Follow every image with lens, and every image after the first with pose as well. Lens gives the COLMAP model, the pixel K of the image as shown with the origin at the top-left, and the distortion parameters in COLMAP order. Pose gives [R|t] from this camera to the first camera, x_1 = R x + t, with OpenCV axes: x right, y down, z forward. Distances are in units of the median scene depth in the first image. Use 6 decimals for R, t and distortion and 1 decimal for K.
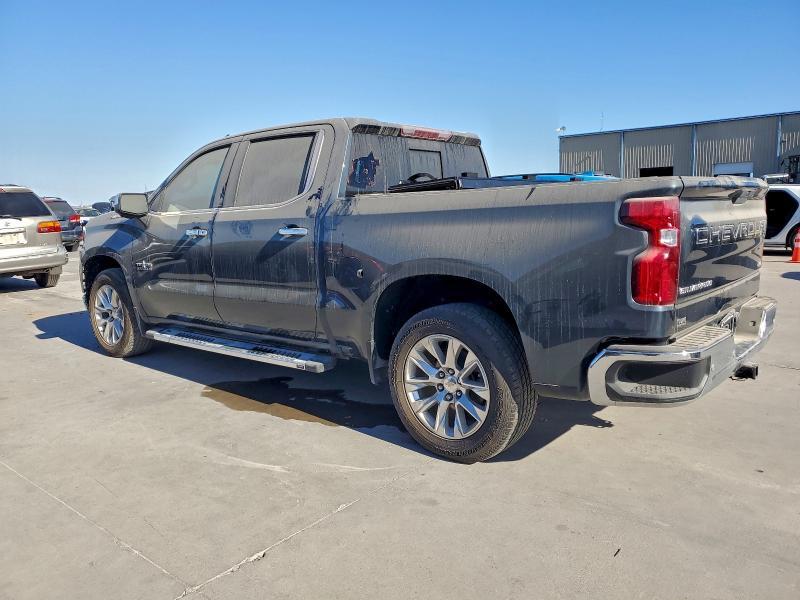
lens RADIAL K [[619.2, 0, 404.2], [0, 619.2, 302.6], [0, 0, 1]] dist [0.013782, 0.005919]
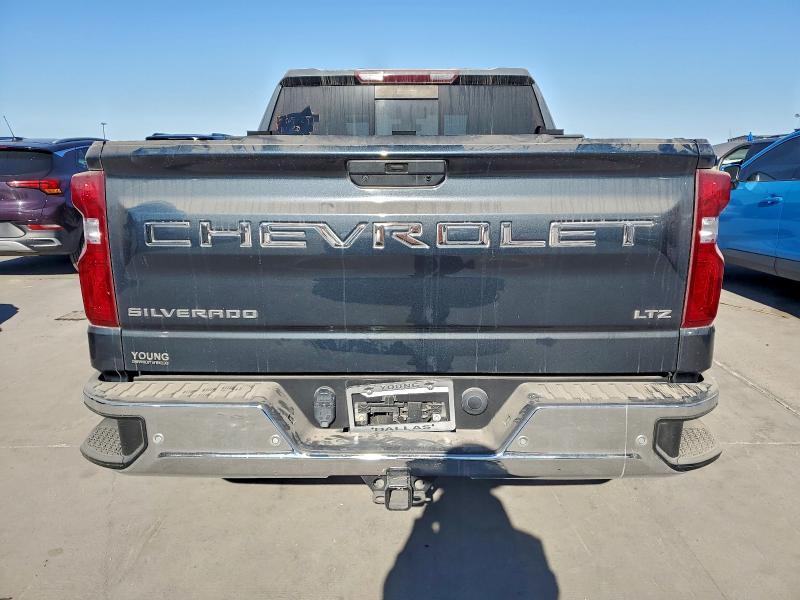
lens RADIAL K [[619.2, 0, 404.2], [0, 619.2, 302.6], [0, 0, 1]] dist [0.013782, 0.005919]
pose [[0.640579, 0.188685, -0.744350, 0.707514], [-0.127864, 0.982018, 0.138893, -0.100618], [0.757172, 0.006203, 0.653186, 0.490459]]
